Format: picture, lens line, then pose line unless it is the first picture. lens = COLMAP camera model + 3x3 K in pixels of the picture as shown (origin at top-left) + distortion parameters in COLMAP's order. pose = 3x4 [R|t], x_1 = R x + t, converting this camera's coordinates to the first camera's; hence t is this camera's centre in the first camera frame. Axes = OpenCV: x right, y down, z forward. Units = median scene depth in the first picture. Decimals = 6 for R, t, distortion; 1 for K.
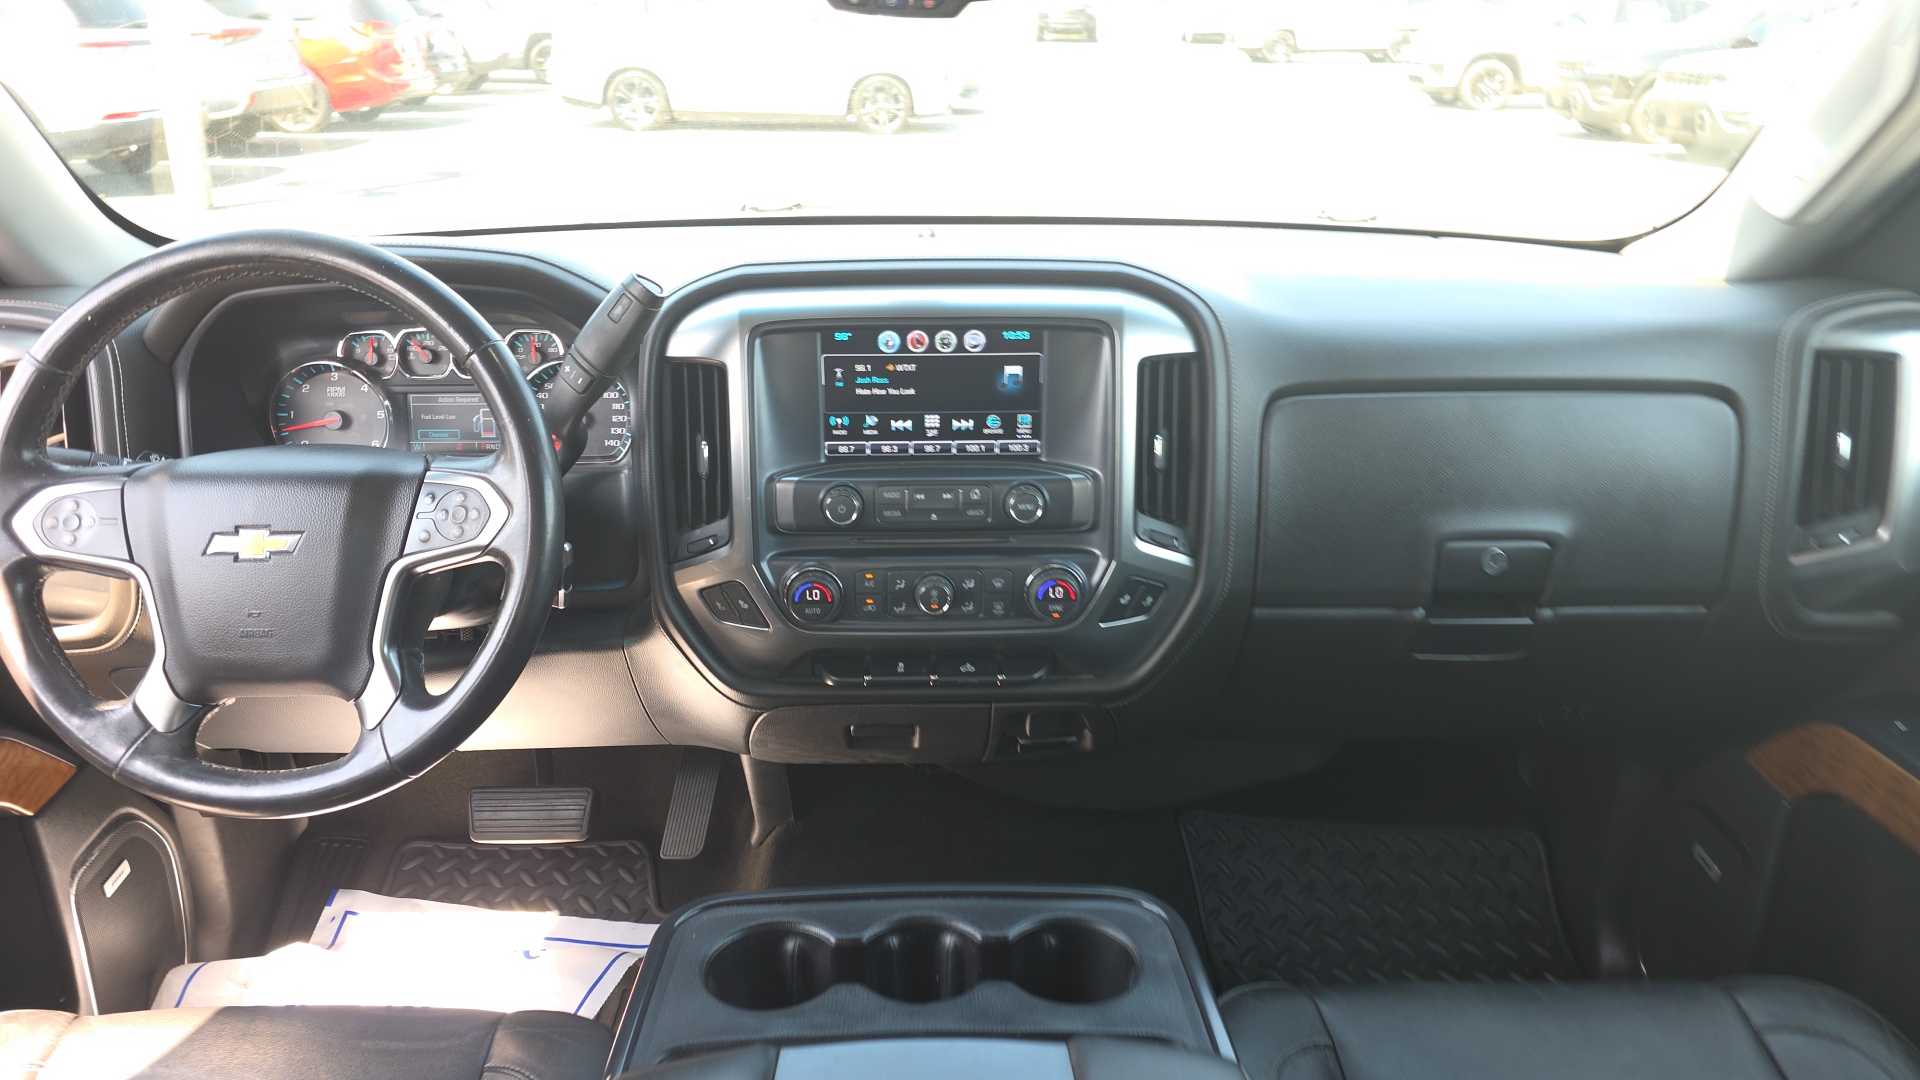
lens RADIAL K [[1310.8, 0, 943.8], [0, 1310.8, 513.3], [0, 0, 1]] dist [0.055891, -0.057647]
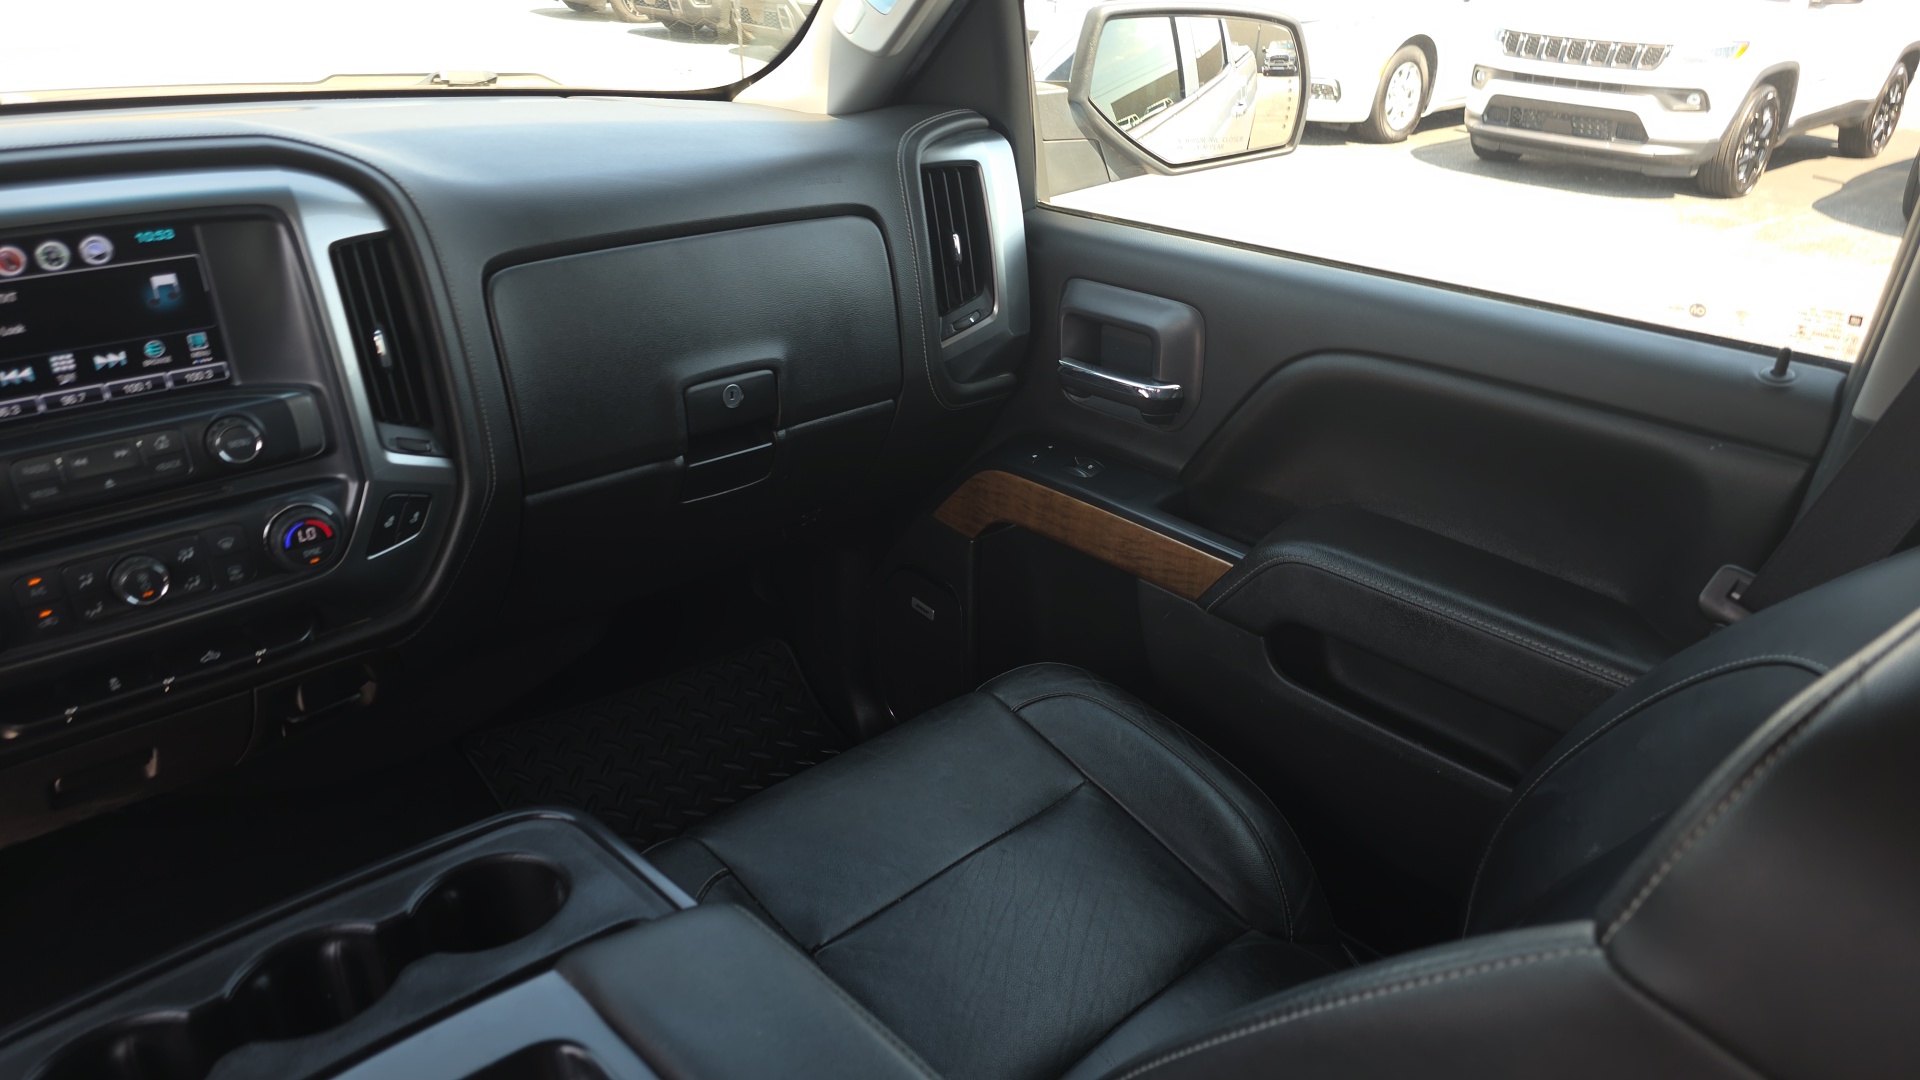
lens RADIAL K [[1310.8, 0, 1001.1], [0, 1310.8, 535.2], [0, 0, 1]] dist [0.055891, -0.057647]
pose [[0.740269, -0.272382, 0.614662, -0.107467], [0.214742, 0.962158, 0.167745, 0.013641], [-0.637093, 0.007817, 0.770748, 0.053686]]
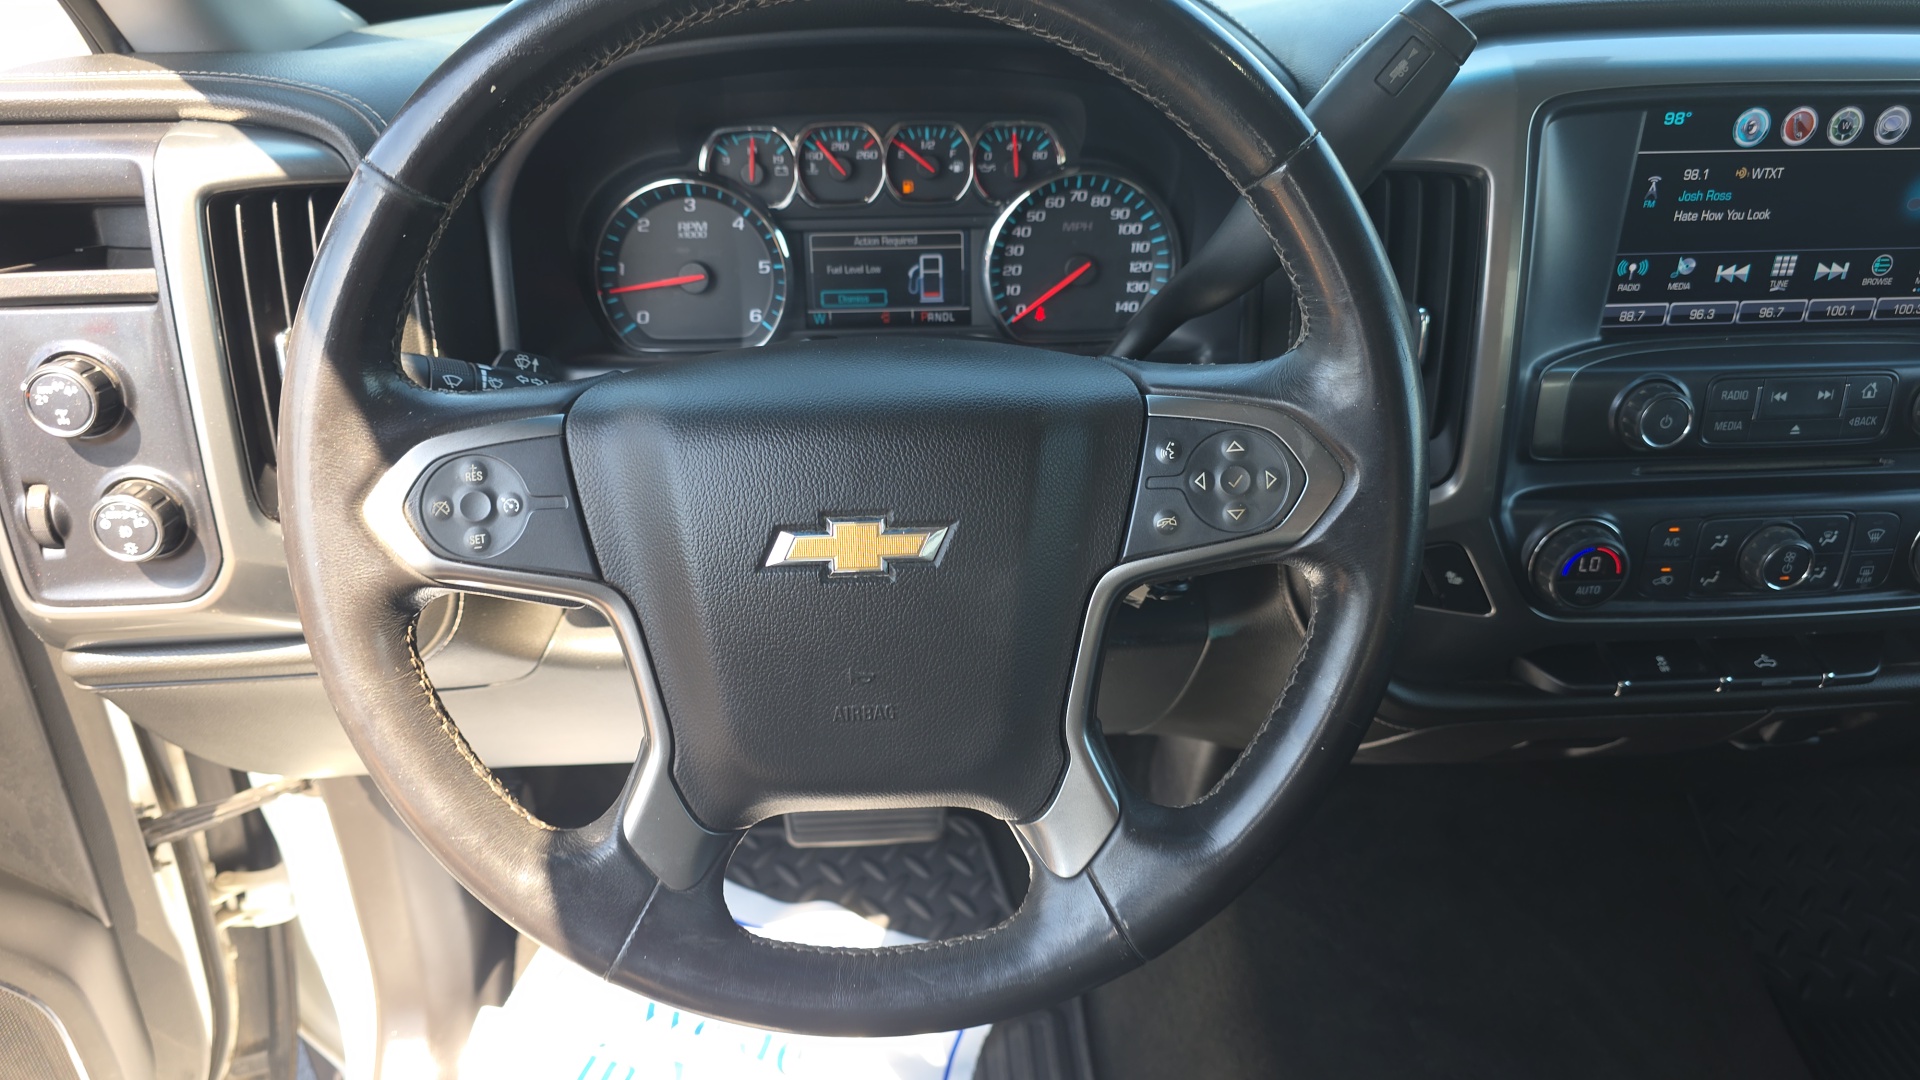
lens RADIAL K [[1310.8, 0, 948.0], [0, 1310.8, 535.6], [0, 0, 1]] dist [0.055891, -0.057647]
pose [[0.998653, -0.023756, 0.046125, -0.416776], [0.016578, 0.988519, 0.150186, -0.046178], [-0.049163, -0.149219, 0.987581, 0.407142]]
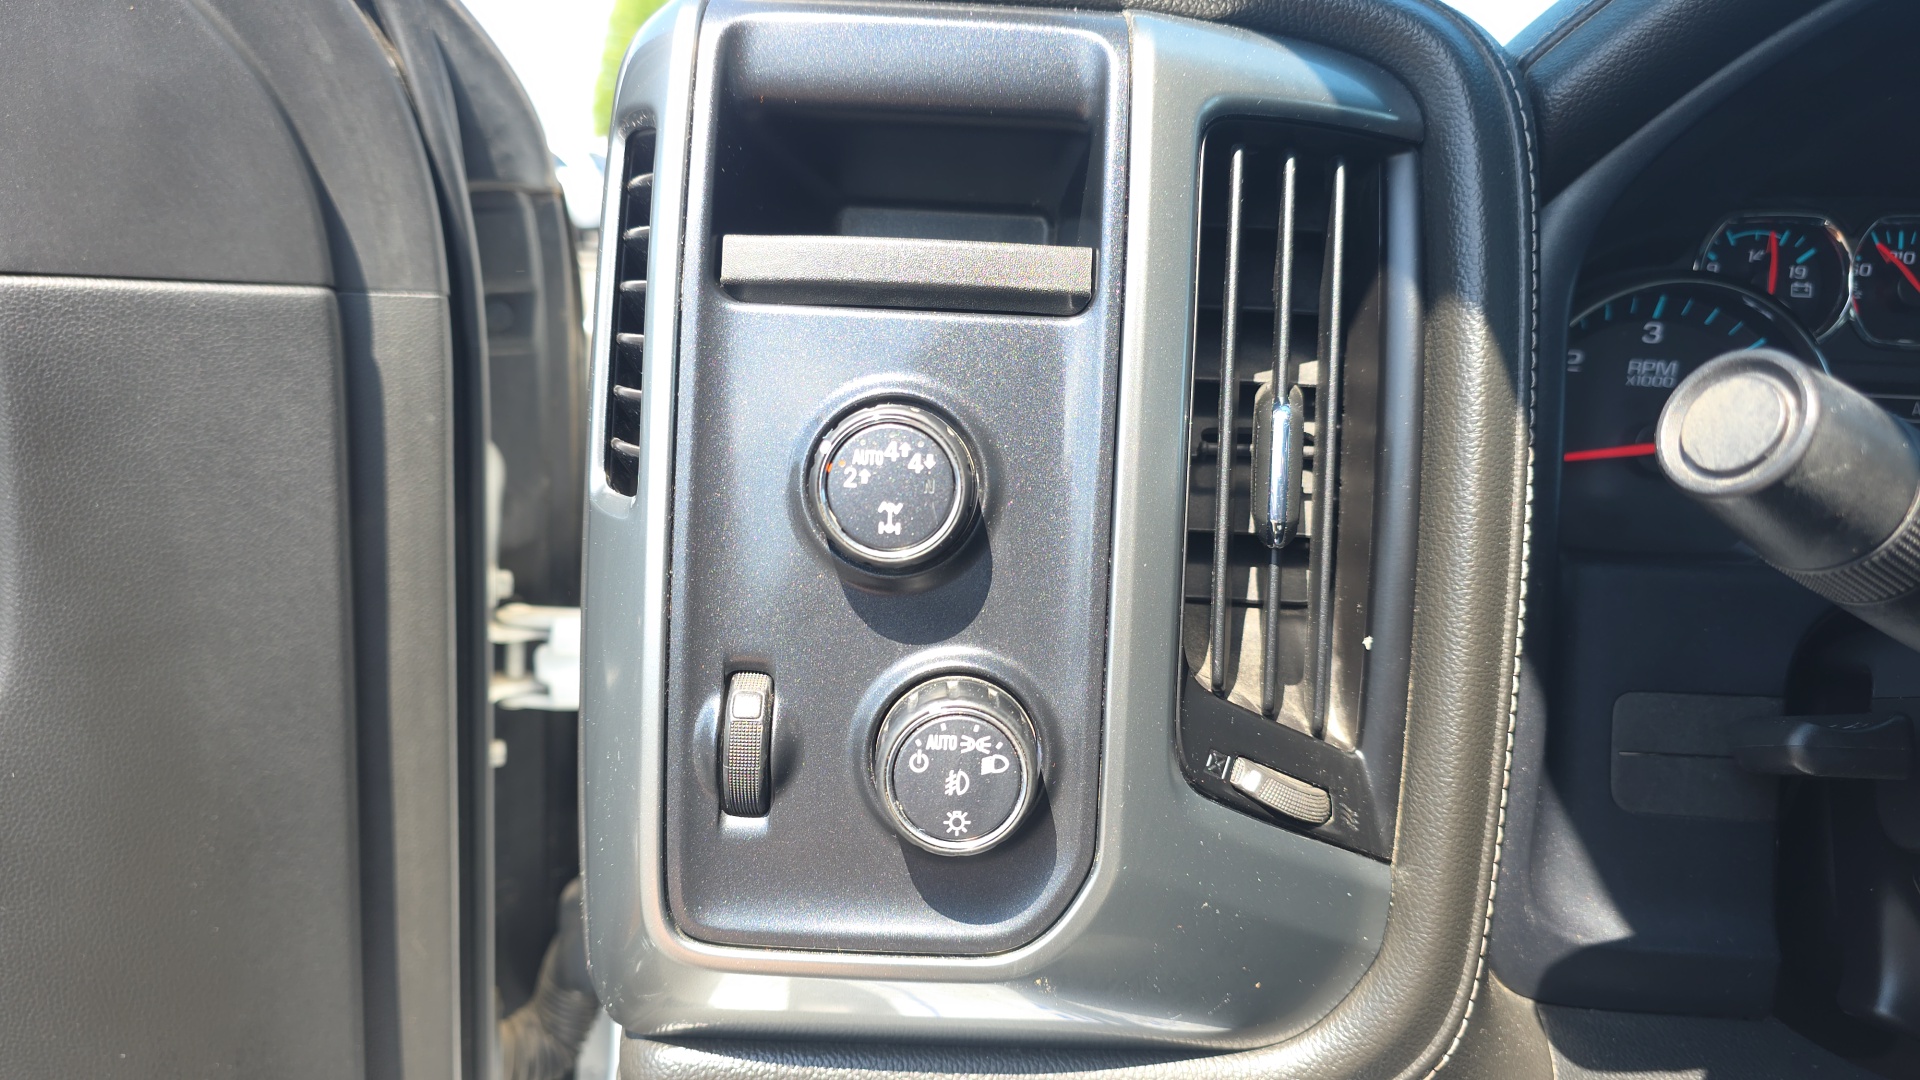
lens RADIAL K [[1310.8, 0, 972.1], [0, 1310.8, 524.0], [0, 0, 1]] dist [0.055891, -0.057647]
pose [[0.998488, 0.049017, -0.024880, -0.716782], [-0.052047, 0.988646, -0.140964, 0.014044], [0.017688, 0.142046, 0.989702, 0.709244]]
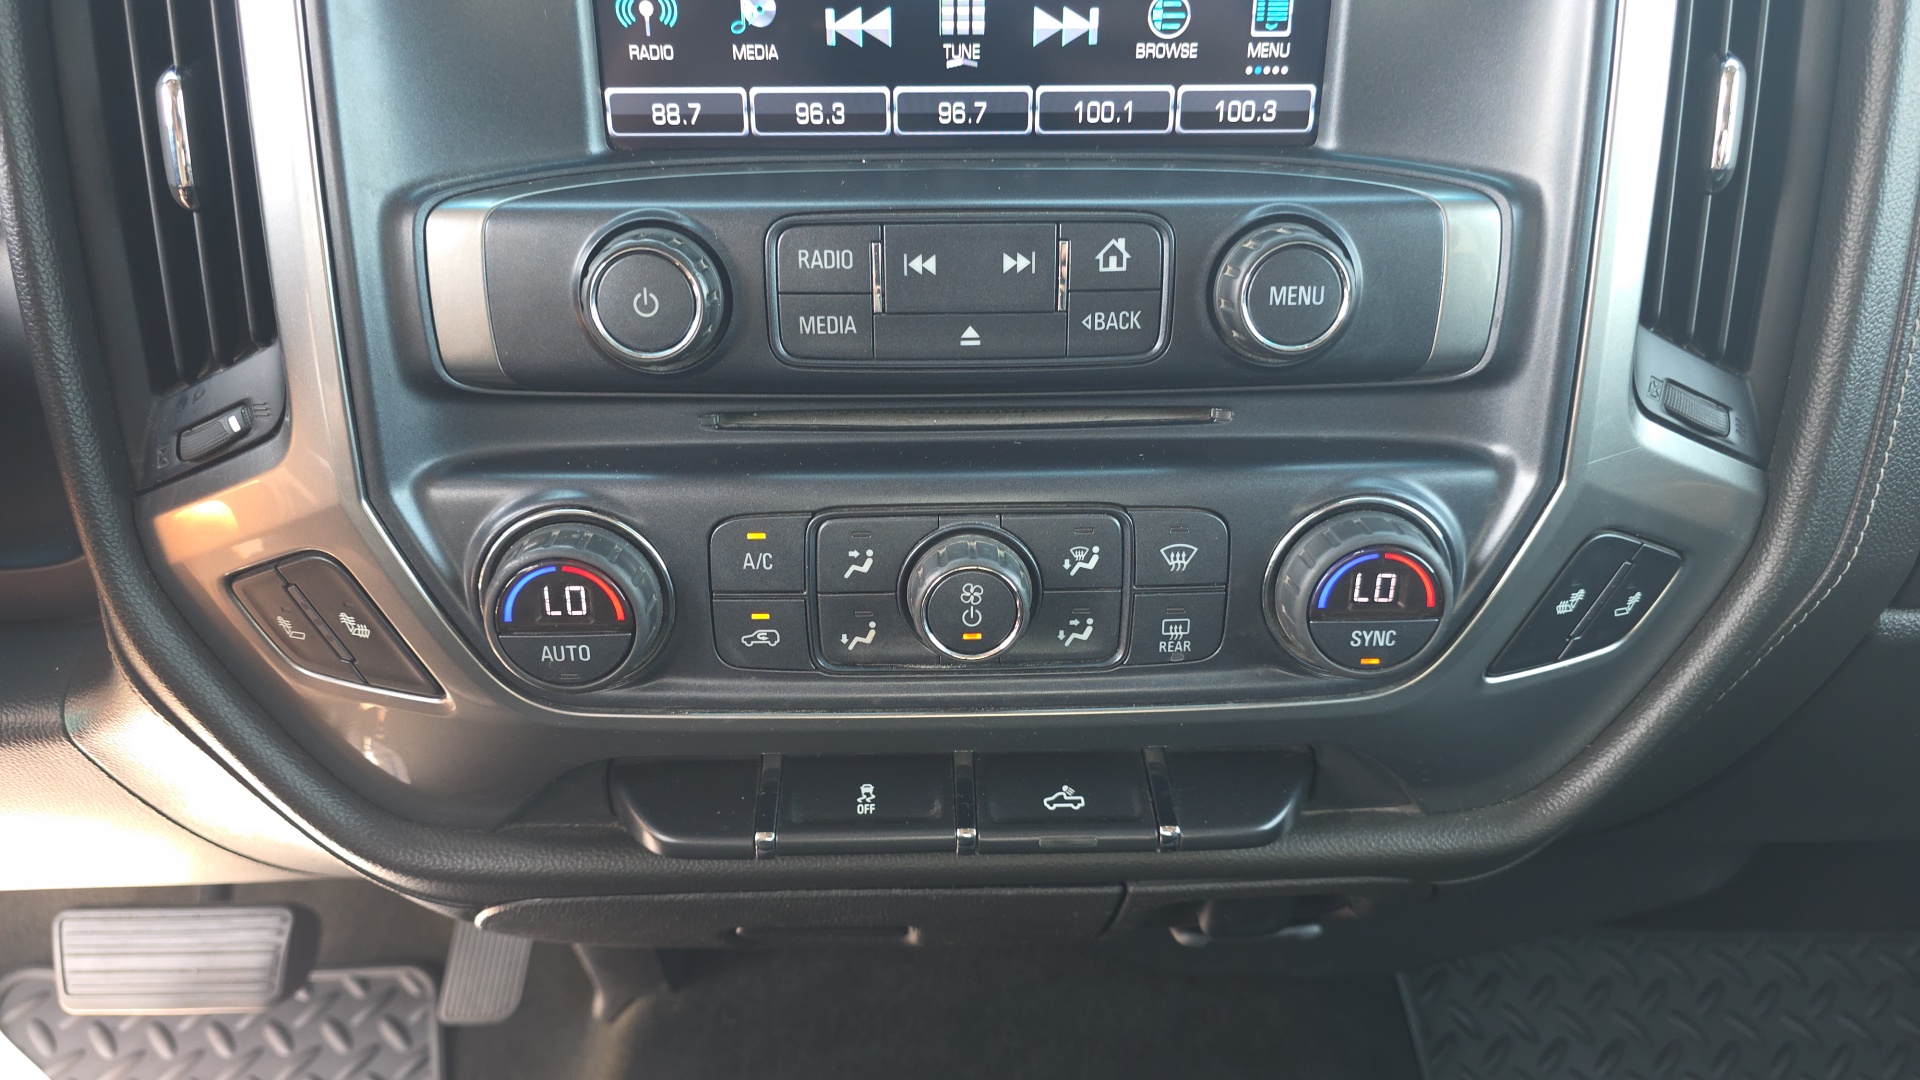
lens RADIAL K [[1310.8, 0, 944.8], [0, 1310.8, 539.0], [0, 0, 1]] dist [0.055891, -0.057647]
pose [[0.999972, -0.003600, 0.006581, -0.015337], [0.002974, 0.995678, 0.092824, 0.020643], [-0.006886, -0.092802, 0.995661, 0.690272]]
